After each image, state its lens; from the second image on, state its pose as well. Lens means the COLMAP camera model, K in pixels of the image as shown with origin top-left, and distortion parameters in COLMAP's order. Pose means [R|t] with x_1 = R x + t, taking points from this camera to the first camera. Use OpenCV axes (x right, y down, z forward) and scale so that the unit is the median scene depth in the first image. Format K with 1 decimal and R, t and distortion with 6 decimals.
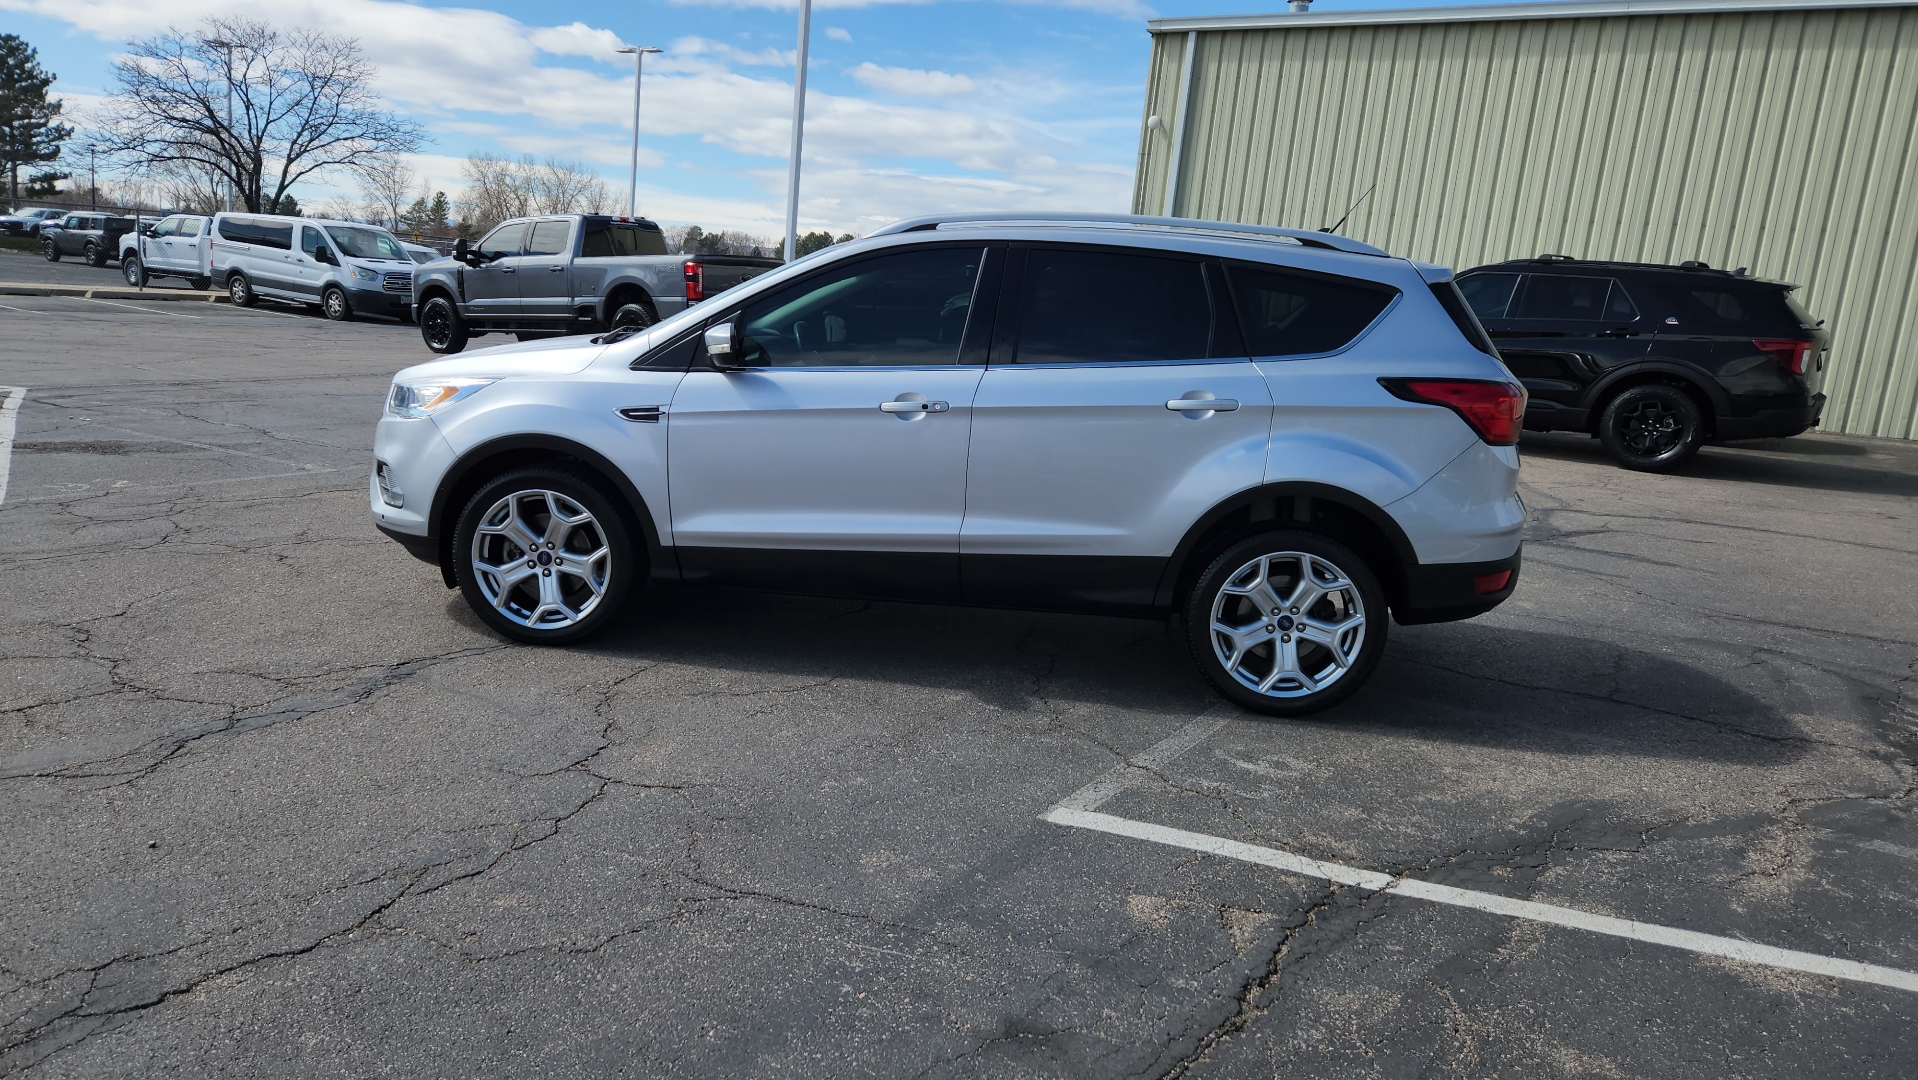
lens RADIAL K [[1275.1, 0, 929.2], [0, 1275.1, 535.0], [0, 0, 1]] dist [0.075703, -0.061506]
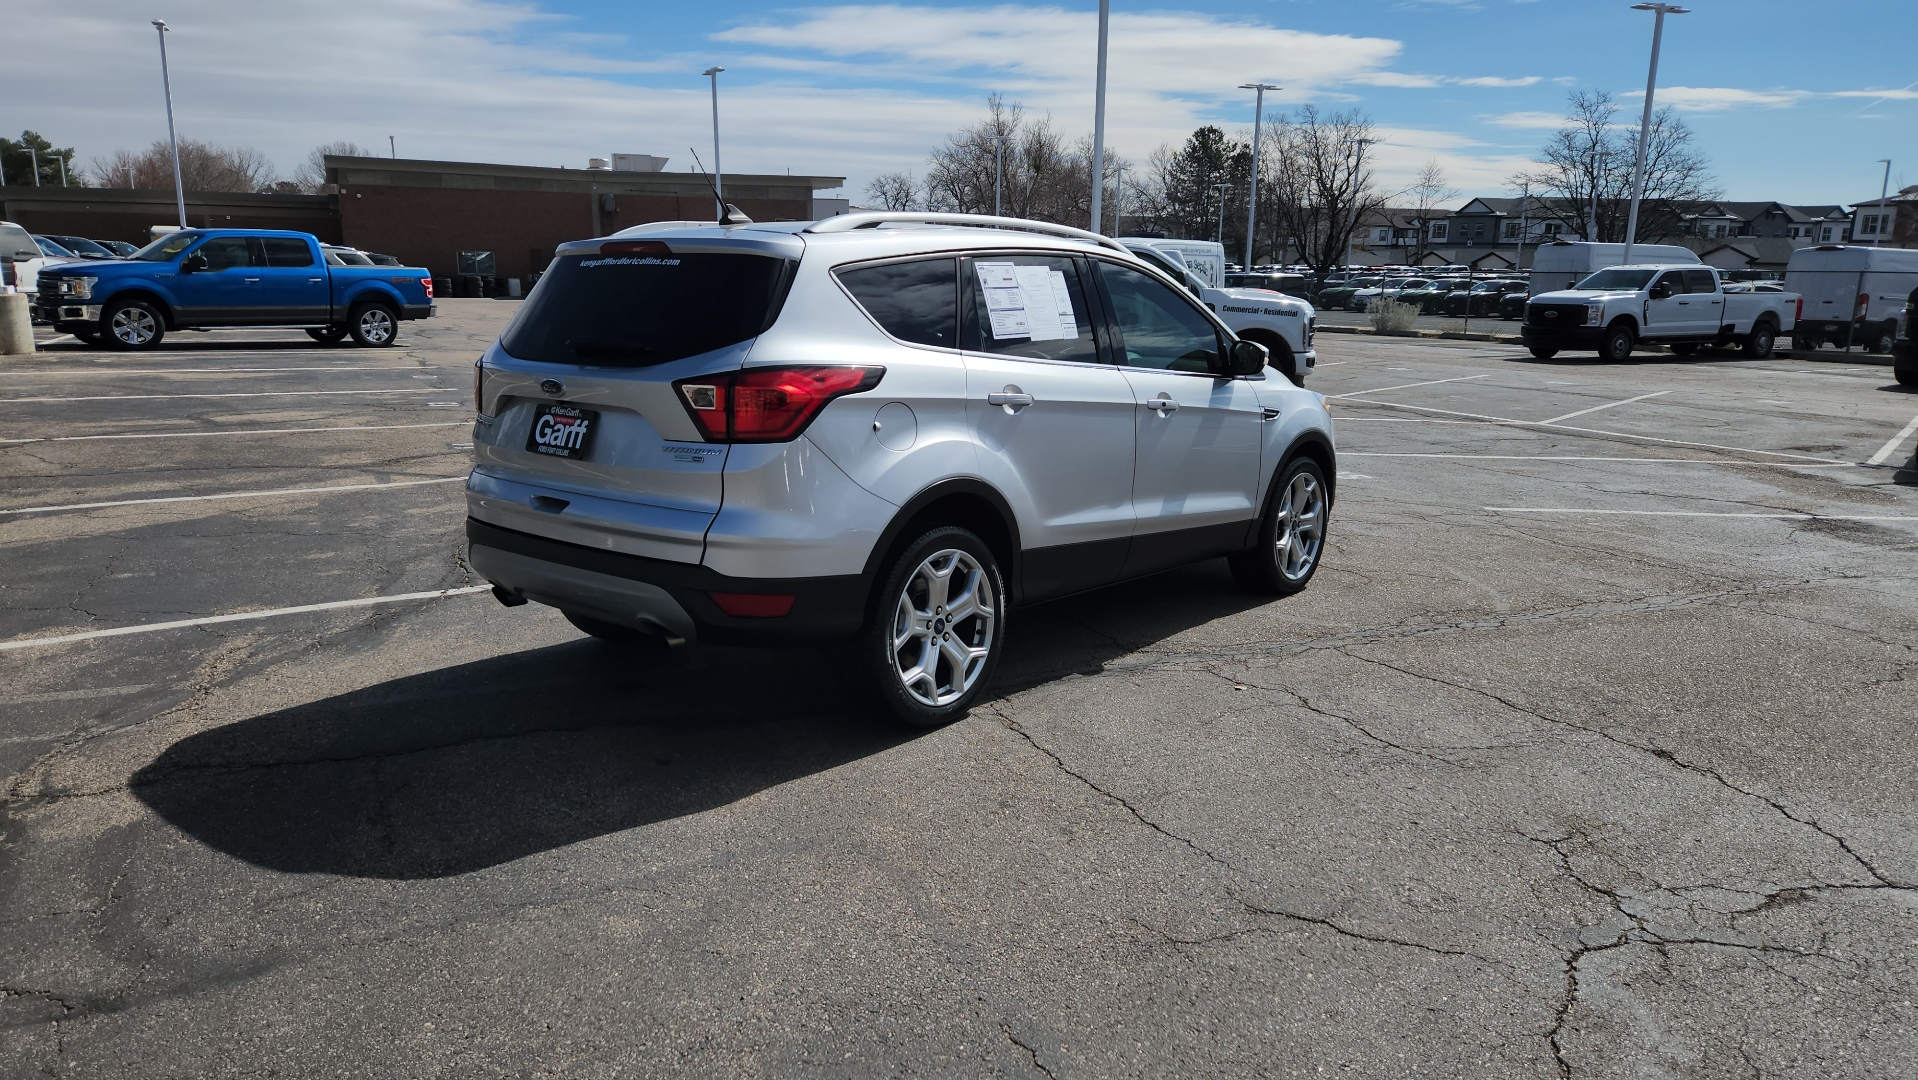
lens RADIAL K [[1275.1, 0, 925.9], [0, 1275.1, 532.6], [0, 0, 1]] dist [0.075703, -0.061506]
pose [[-0.564143, 0.080169, -0.821776, 1.085205], [-0.208052, 0.949358, 0.235442, -0.290214], [0.799035, 0.303795, -0.518895, 1.819811]]
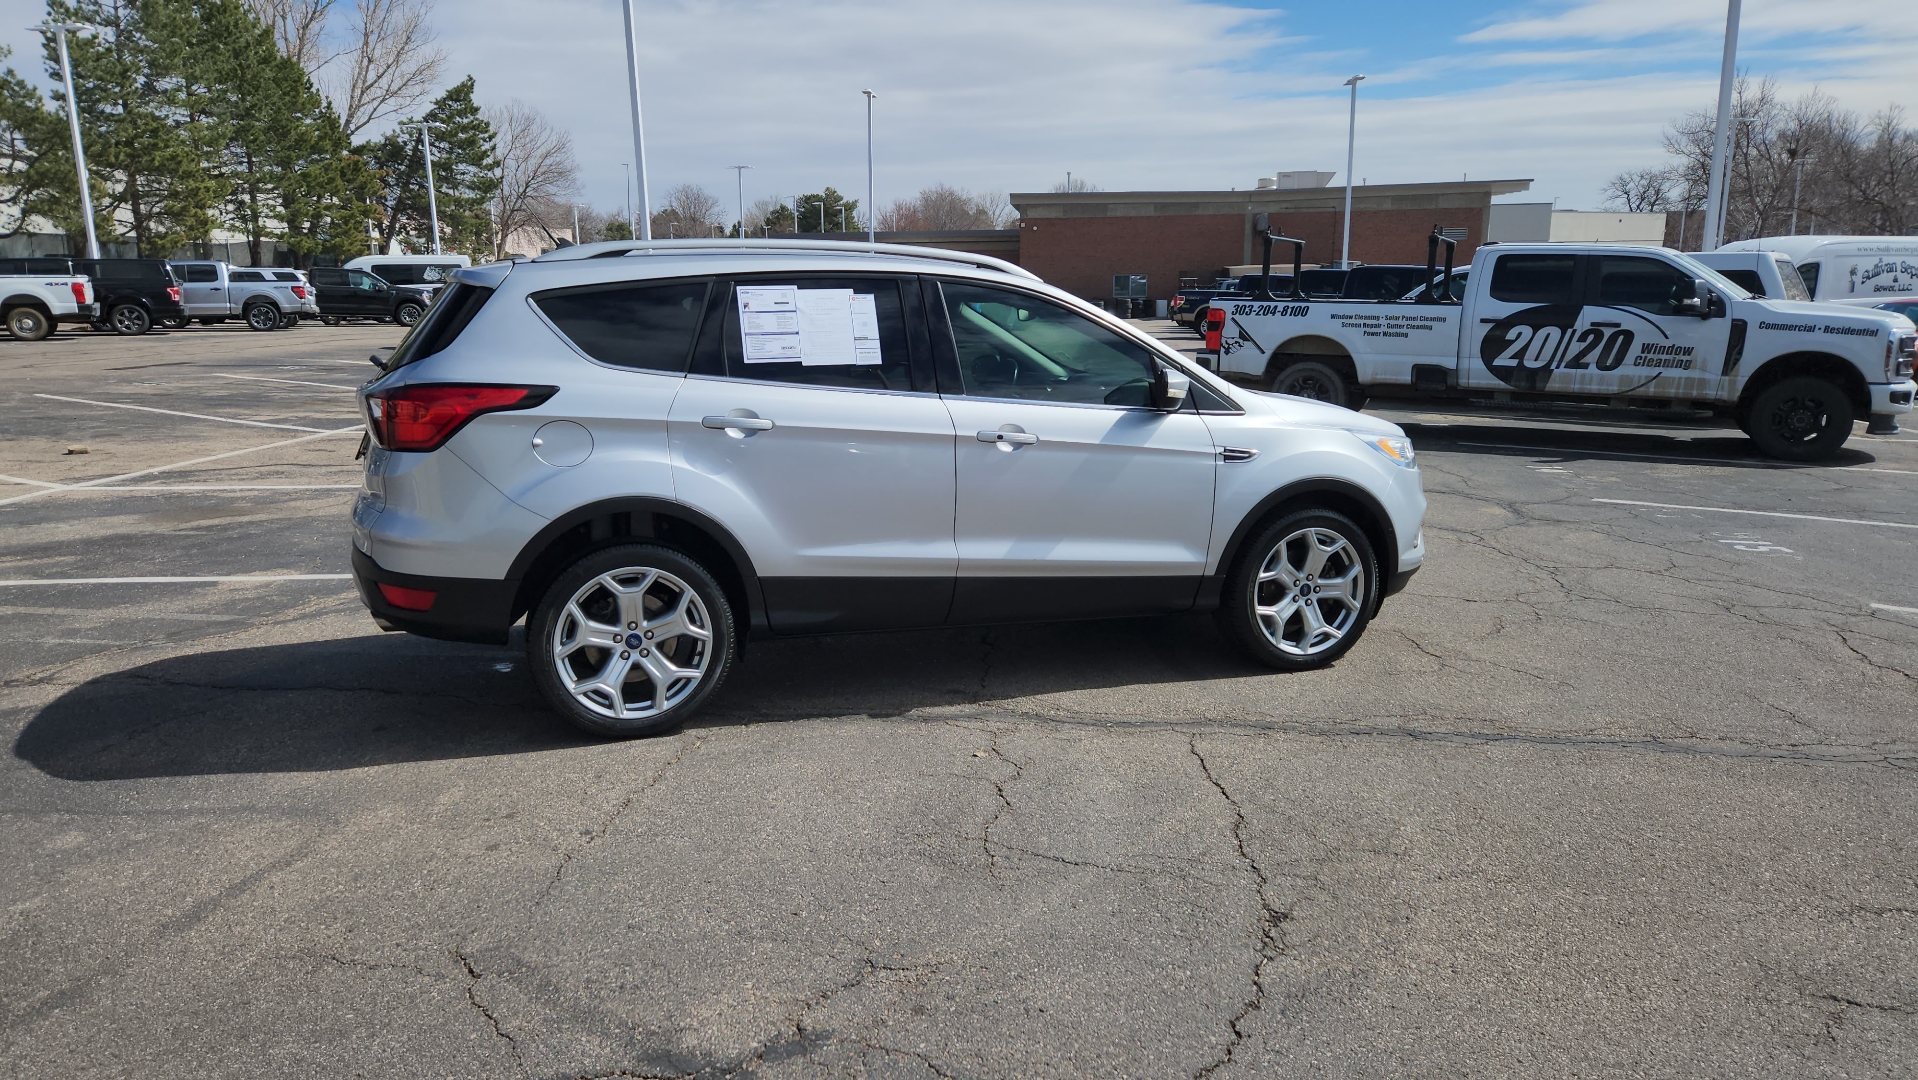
lens RADIAL K [[1275.1, 0, 927.2], [0, 1275.1, 523.5], [0, 0, 1]] dist [0.075703, -0.061506]
pose [[-0.901811, 0.003754, -0.432114, 0.532041], [-0.144397, 0.939866, 0.309517, -0.419829], [0.407291, 0.341522, -0.847040, 2.238062]]
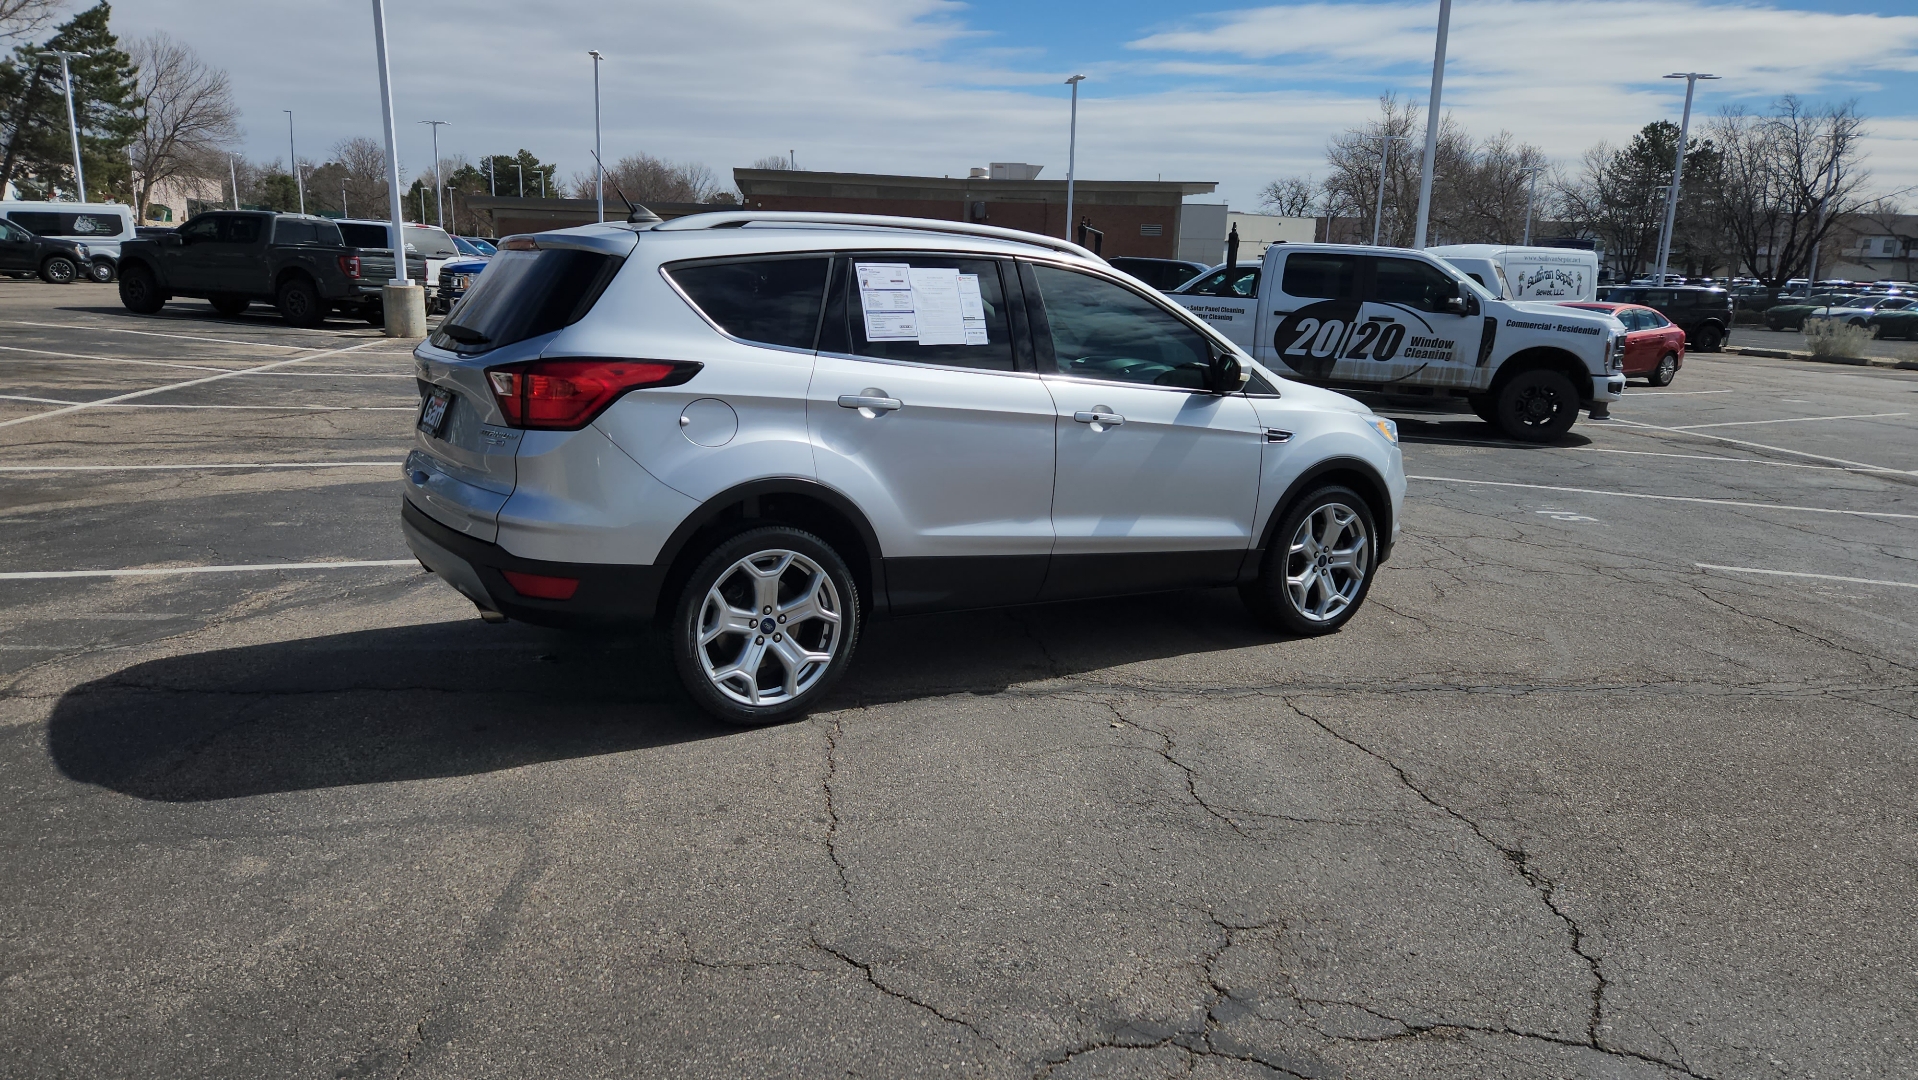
lens RADIAL K [[1275.1, 0, 926.1], [0, 1275.1, 522.5], [0, 0, 1]] dist [0.075703, -0.061506]
pose [[-0.779045, 0.021016, -0.626615, 0.809542], [-0.203034, 0.937125, 0.283854, -0.366654], [0.593182, 0.348360, -0.725796, 2.083771]]
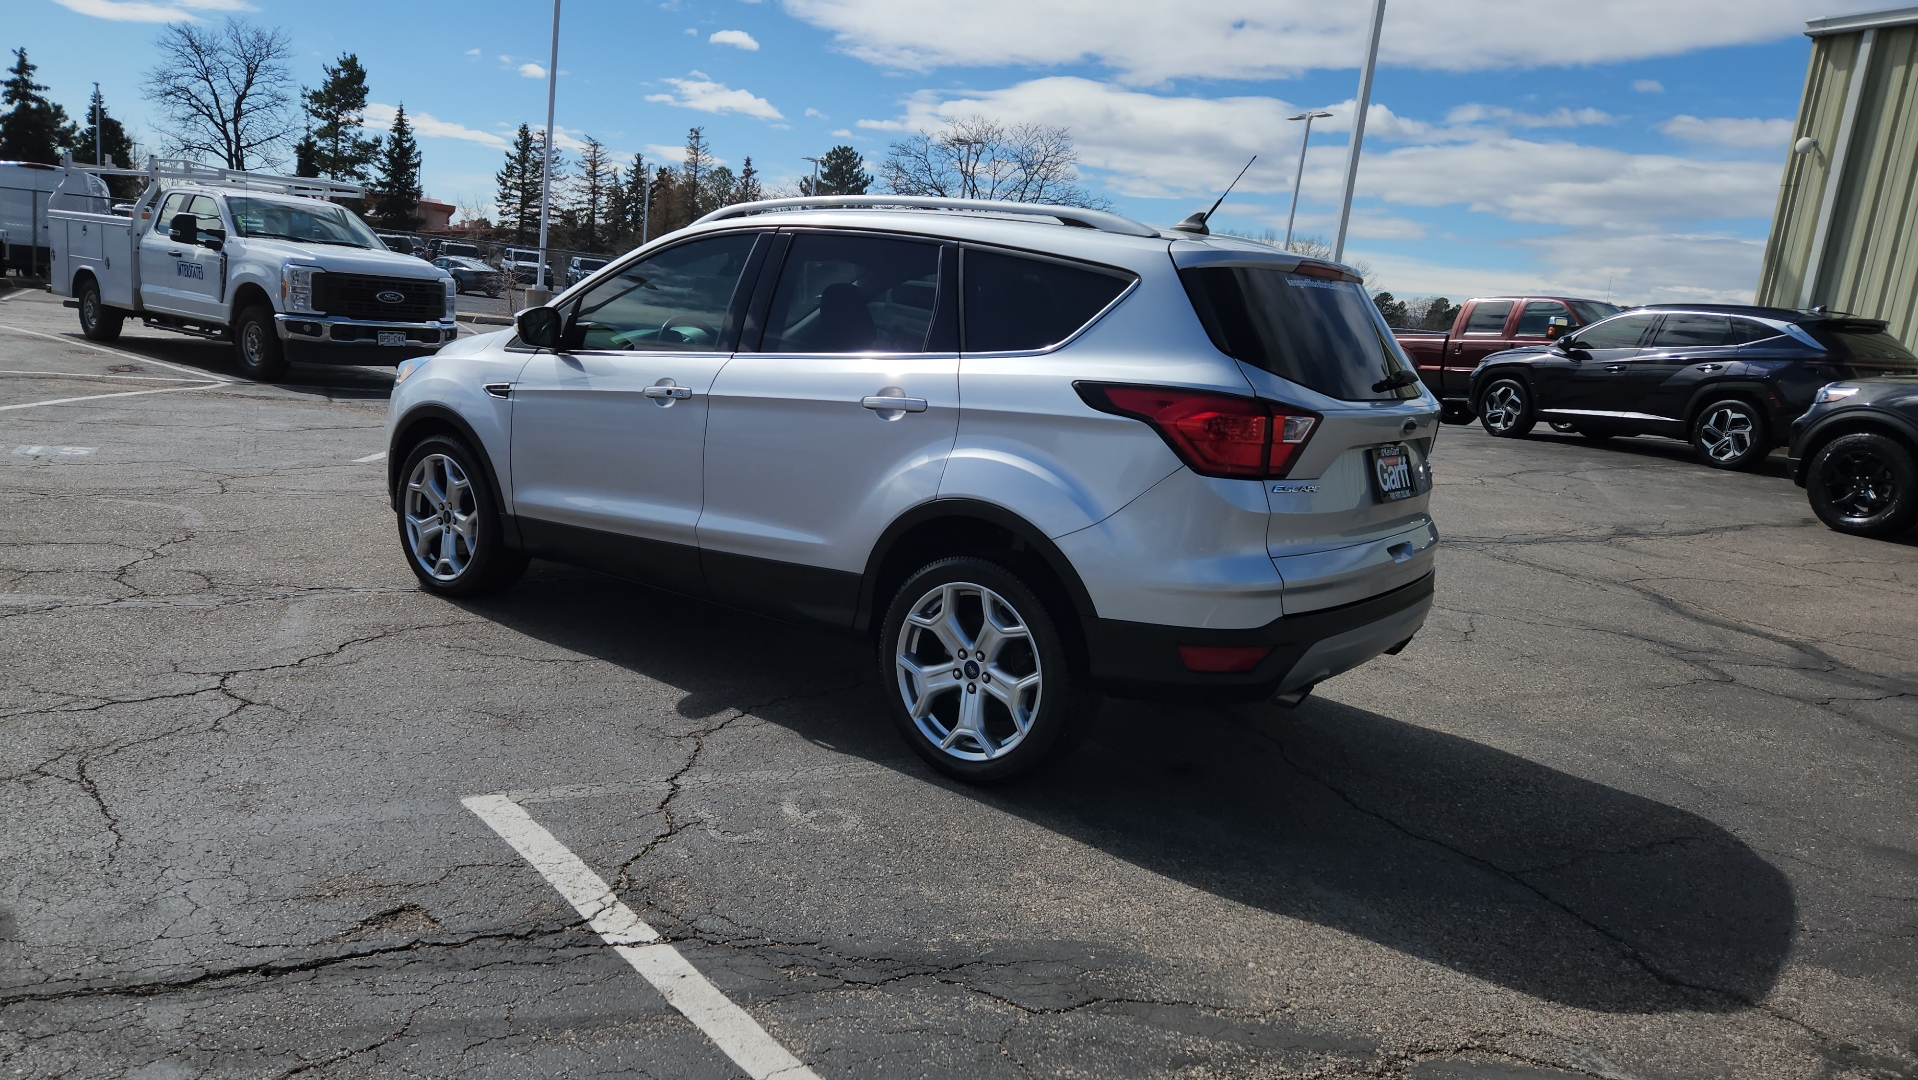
lens RADIAL K [[1275.1, 0, 922.9], [0, 1275.1, 521.6], [0, 0, 1]] dist [0.075703, -0.061506]
pose [[0.848177, 0.095177, -0.521091, 0.668121], [-0.128663, 0.991283, -0.028366, 0.000519], [0.513849, 0.091104, 0.853029, 0.262645]]
